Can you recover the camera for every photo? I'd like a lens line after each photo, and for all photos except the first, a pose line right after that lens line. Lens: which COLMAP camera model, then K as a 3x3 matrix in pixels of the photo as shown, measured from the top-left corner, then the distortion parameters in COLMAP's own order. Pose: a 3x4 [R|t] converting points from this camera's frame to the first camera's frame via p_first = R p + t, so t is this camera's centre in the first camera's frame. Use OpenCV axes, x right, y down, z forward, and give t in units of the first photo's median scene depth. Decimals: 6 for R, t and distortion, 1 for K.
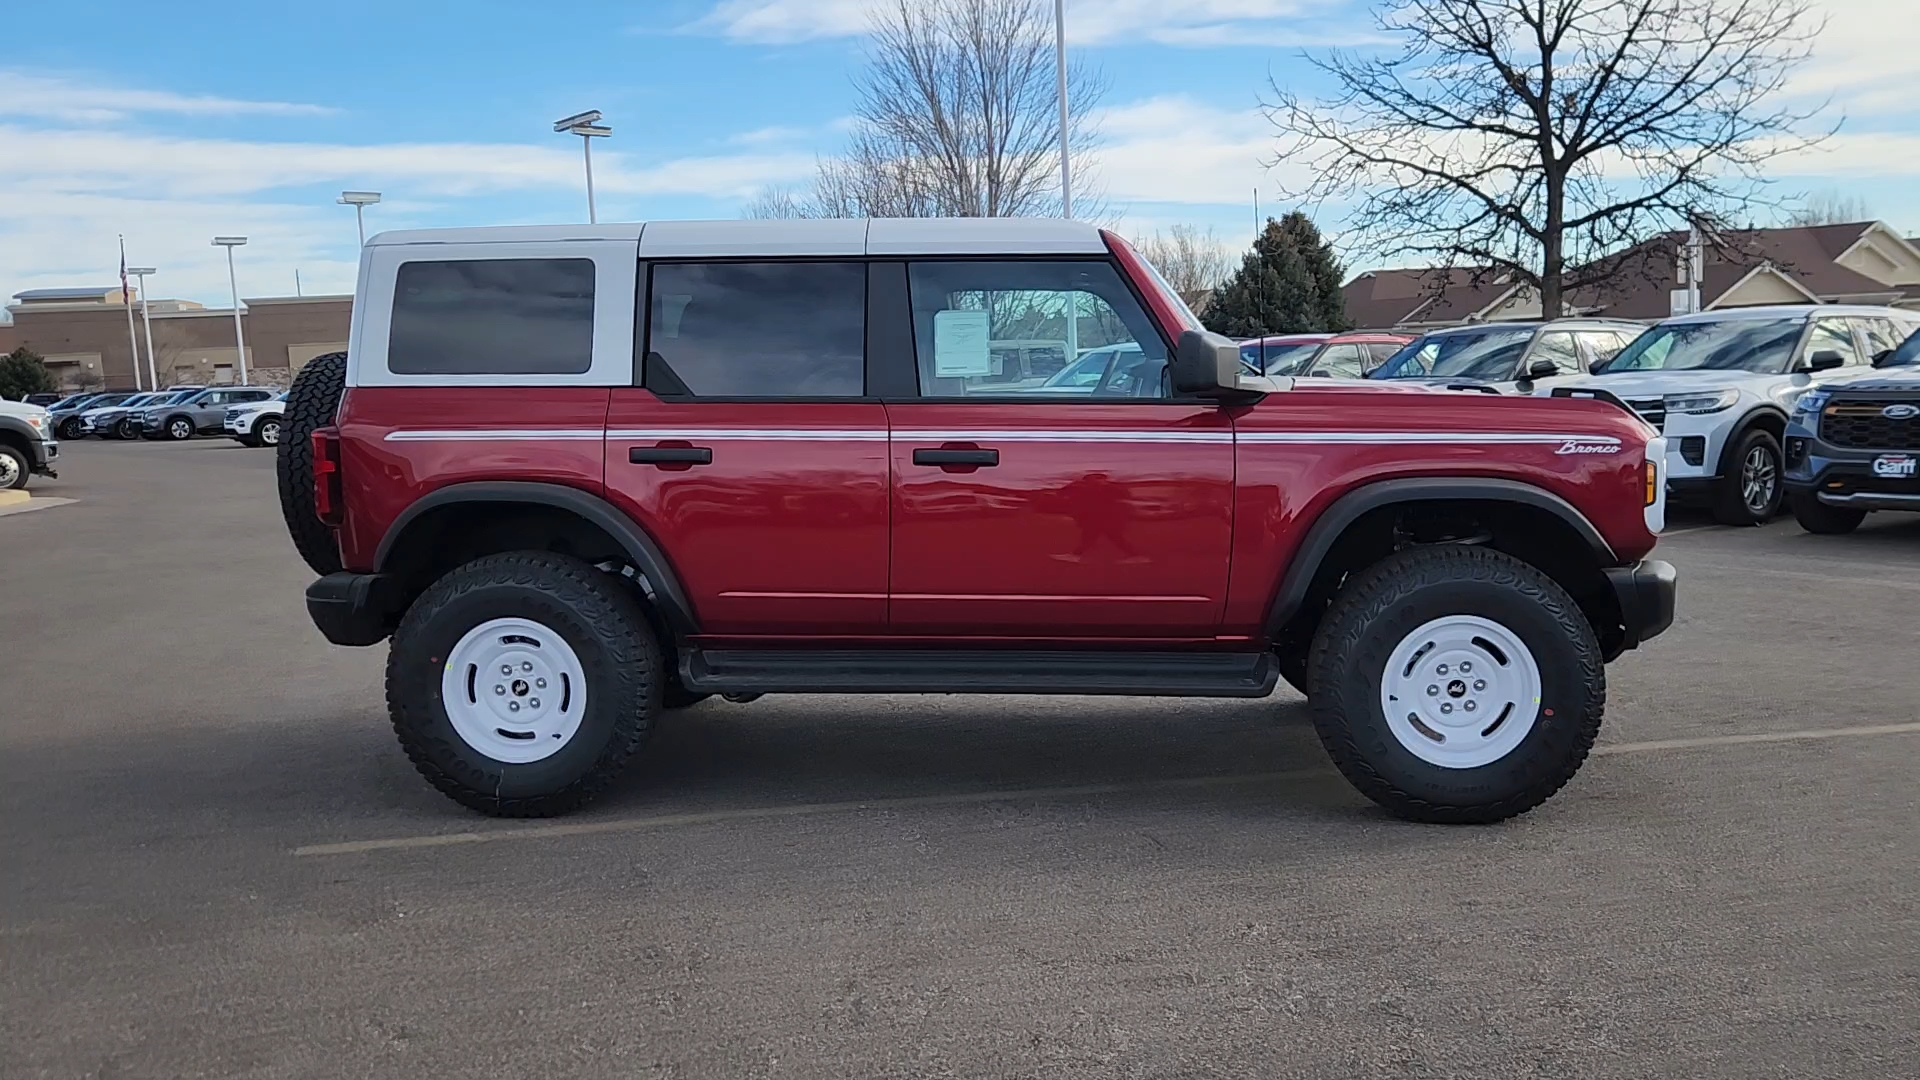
lens RADIAL K [[1640.1, 0, 949.5], [0, 1640.1, 506.9], [0, 0, 1]] dist [0.037599, -0.024392]
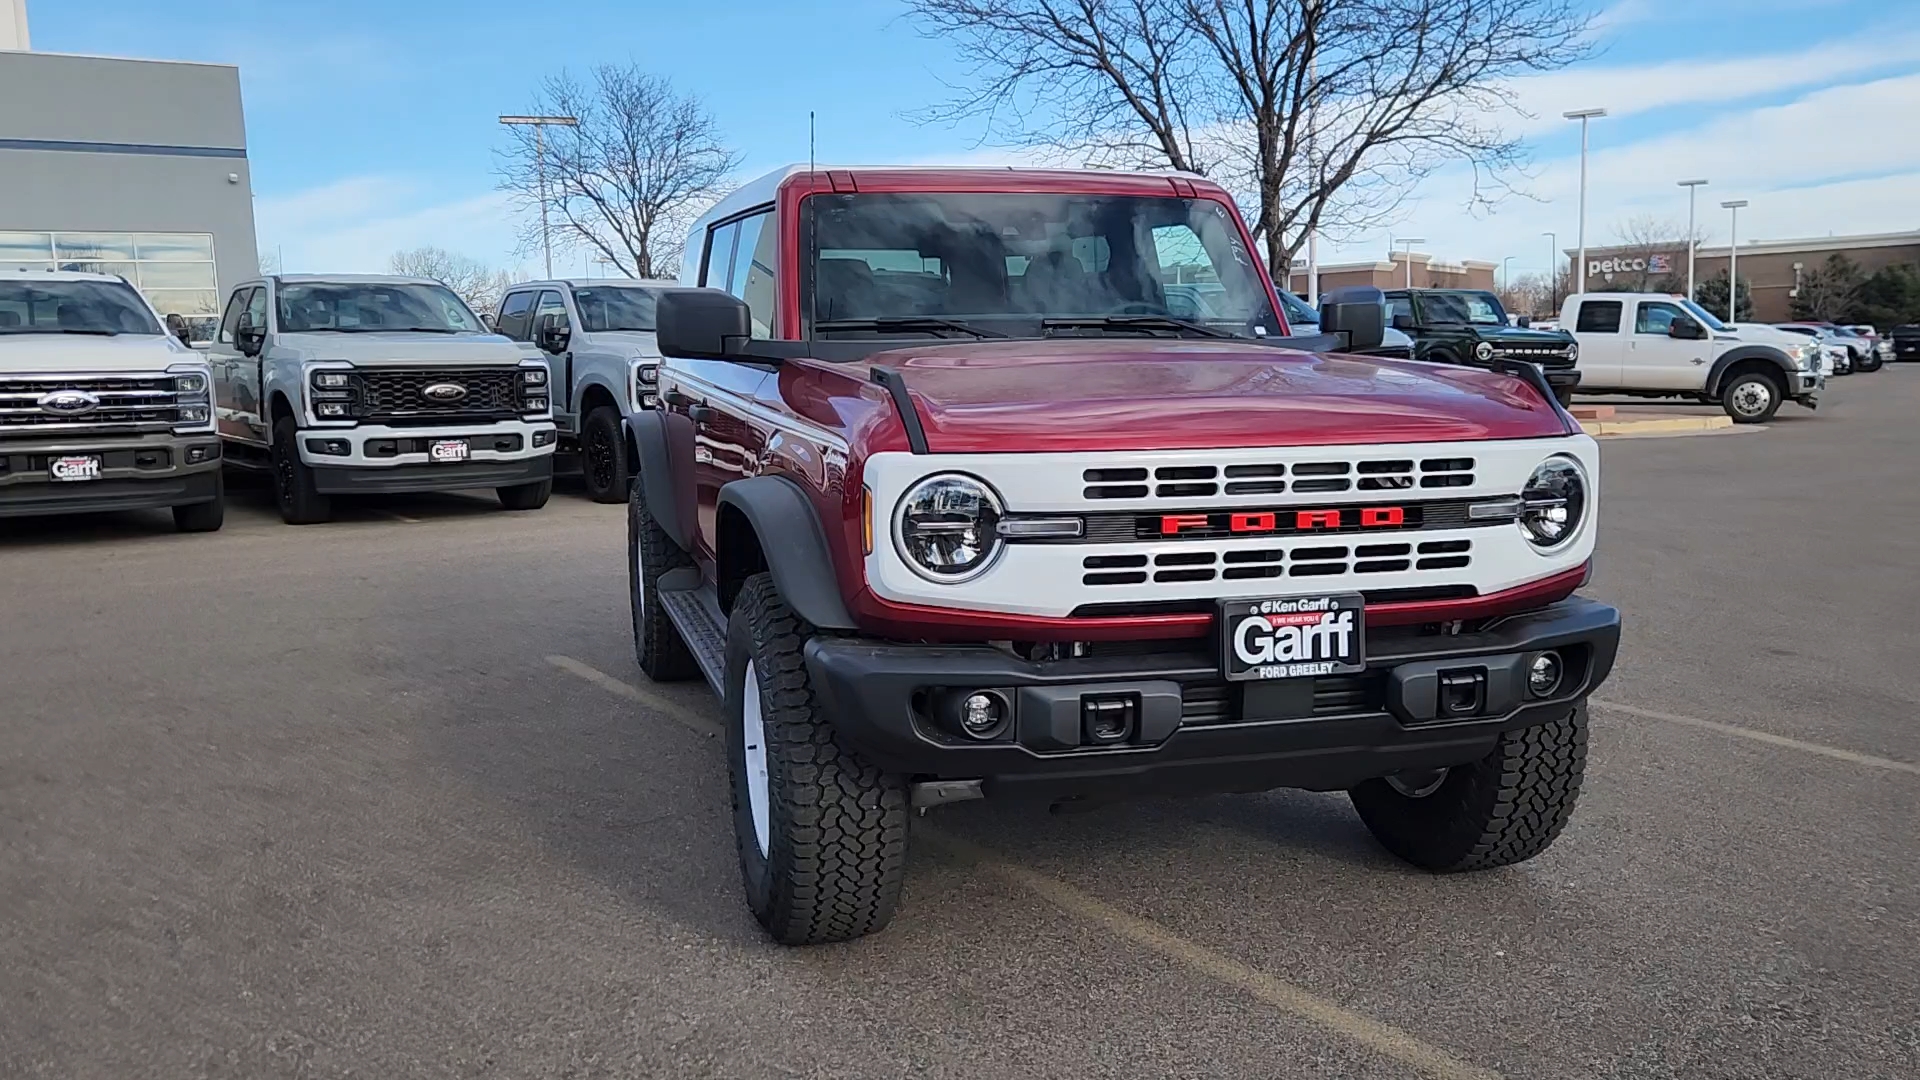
lens RADIAL K [[1636.1, 0, 951.9], [0, 1636.1, 539.9], [0, 0, 1]] dist [0.038504, -0.024511]
pose [[0.348627, 0.134336, -0.927585, 0.989750], [-0.072825, 0.990566, 0.116087, -0.080286], [0.934428, 0.027080, 0.355120, 0.769974]]
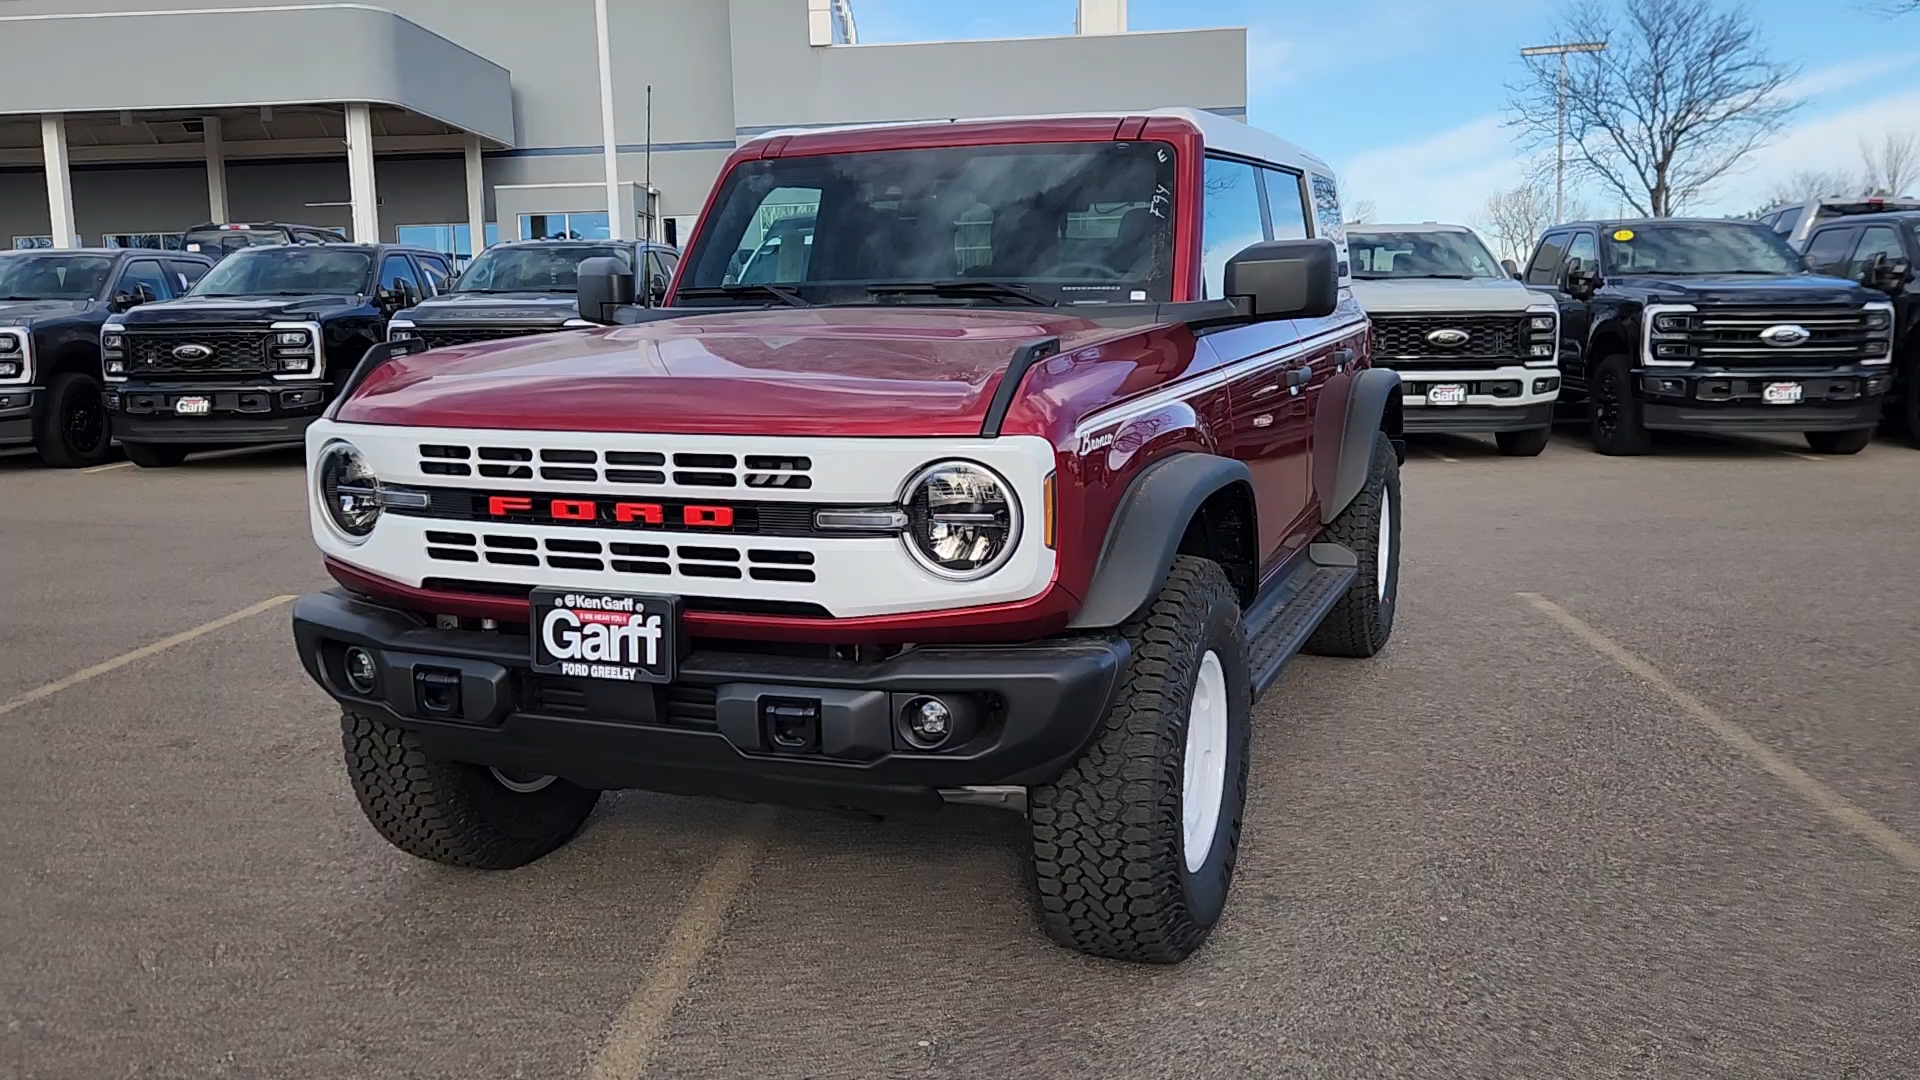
lens RADIAL K [[1636.1, 0, 939.4], [0, 1636.1, 540.4], [0, 0, 1]] dist [0.038504, -0.024511]
pose [[-0.301245, 0.169712, -0.938323, 0.968389], [-0.054405, 0.979372, 0.194602, -0.134998], [0.951994, 0.109672, -0.285798, 1.397521]]
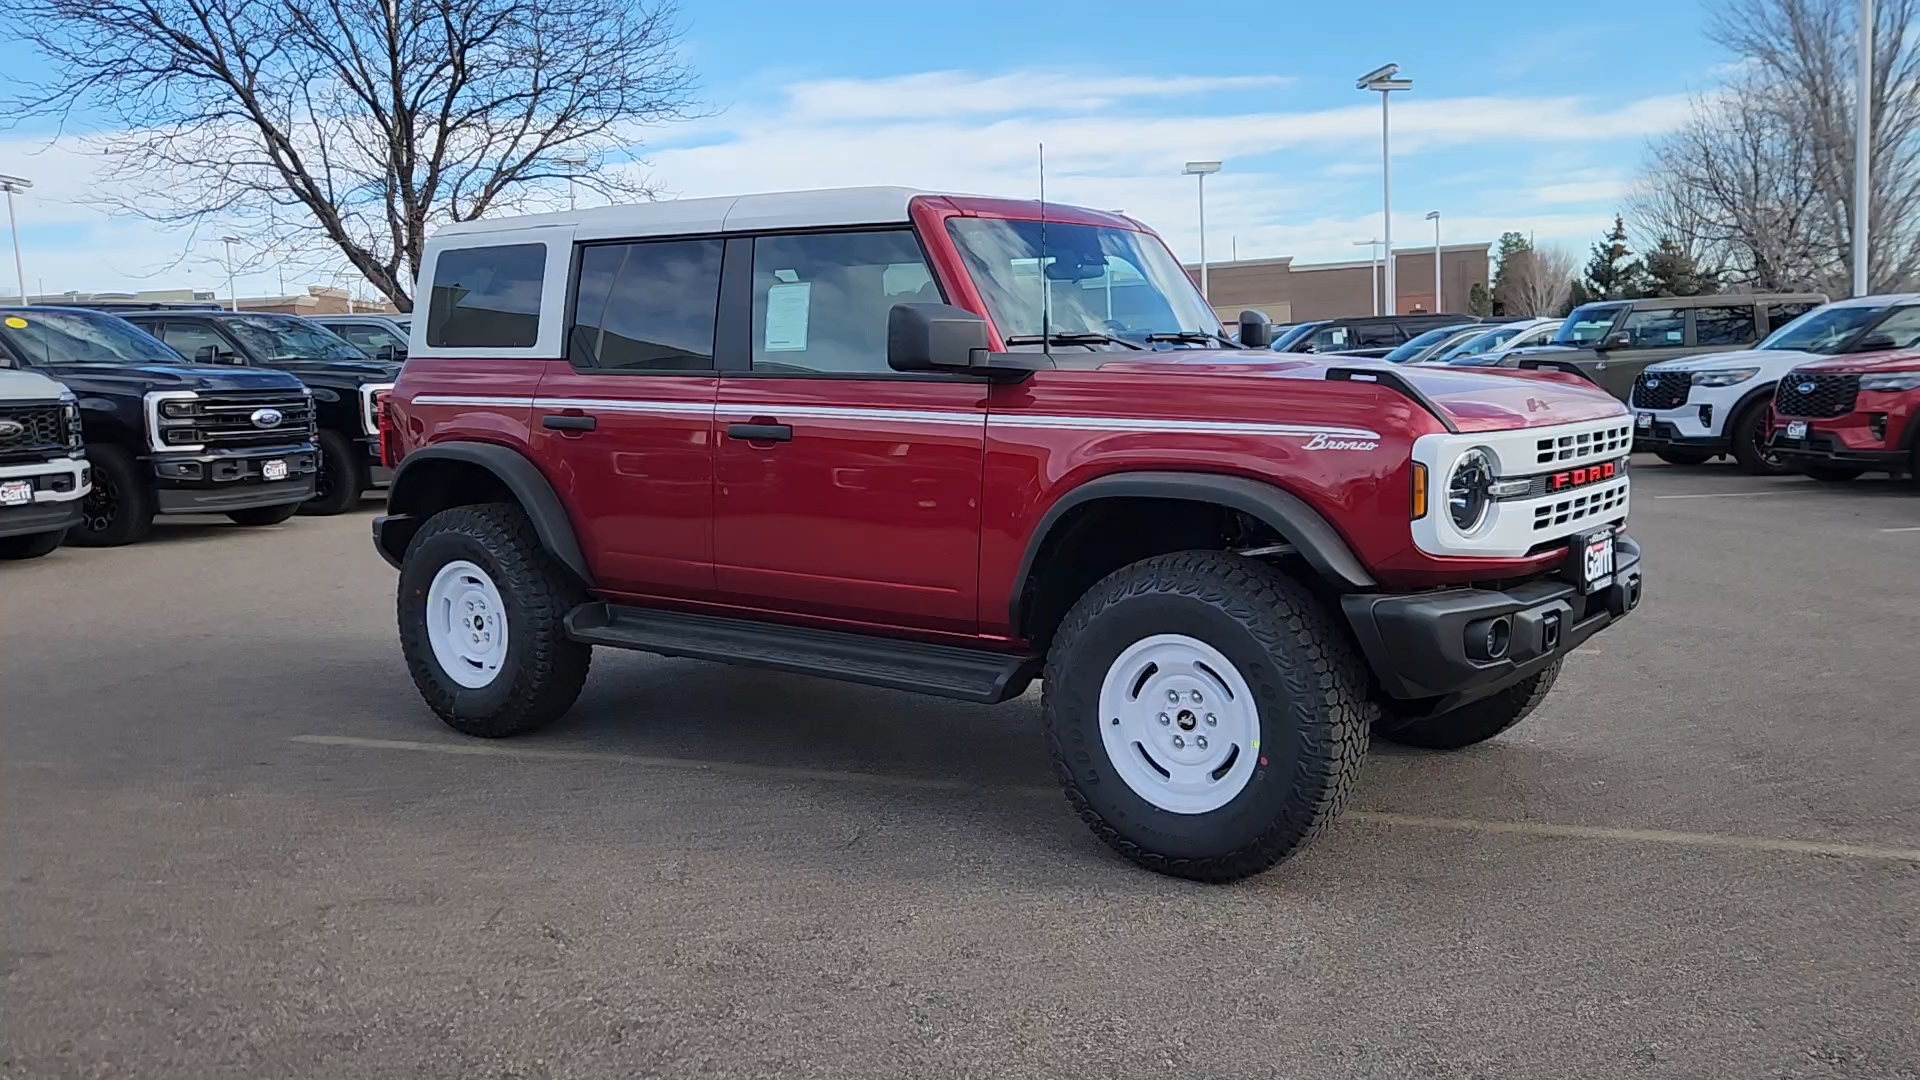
lens RADIAL K [[1636.1, 0, 957.3], [0, 1636.1, 533.2], [0, 0, 1]] dist [0.038504, -0.024511]
pose [[0.848913, 0.061444, -0.524948, 0.623485], [-0.040125, 0.997845, 0.051909, -0.024981], [0.527007, -0.023002, 0.849550, 0.208364]]
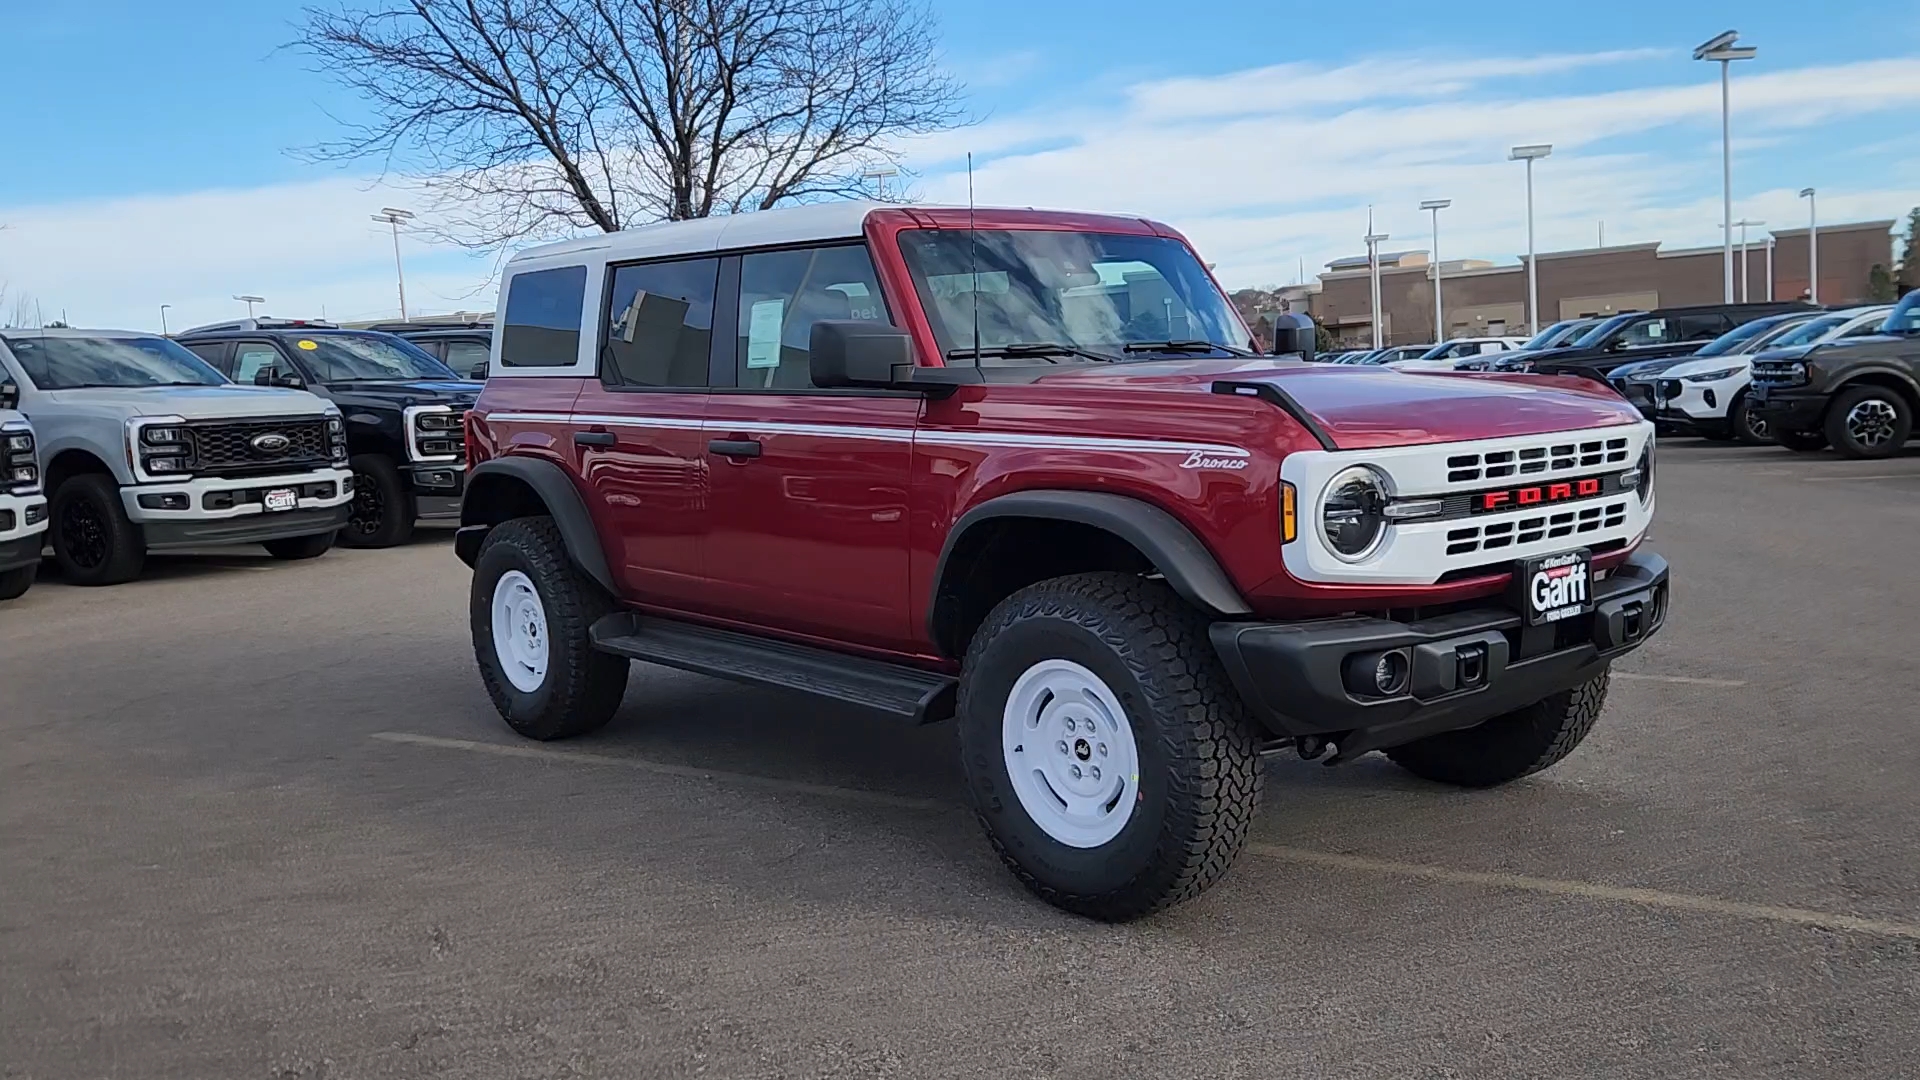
lens RADIAL K [[1636.1, 0, 955.2], [0, 1636.1, 532.1], [0, 0, 1]] dist [0.038504, -0.024511]
pose [[0.720147, 0.065058, -0.690765, 0.787773], [-0.034365, 0.997717, 0.058141, -0.041233], [0.692970, -0.018132, 0.720738, 0.357013]]
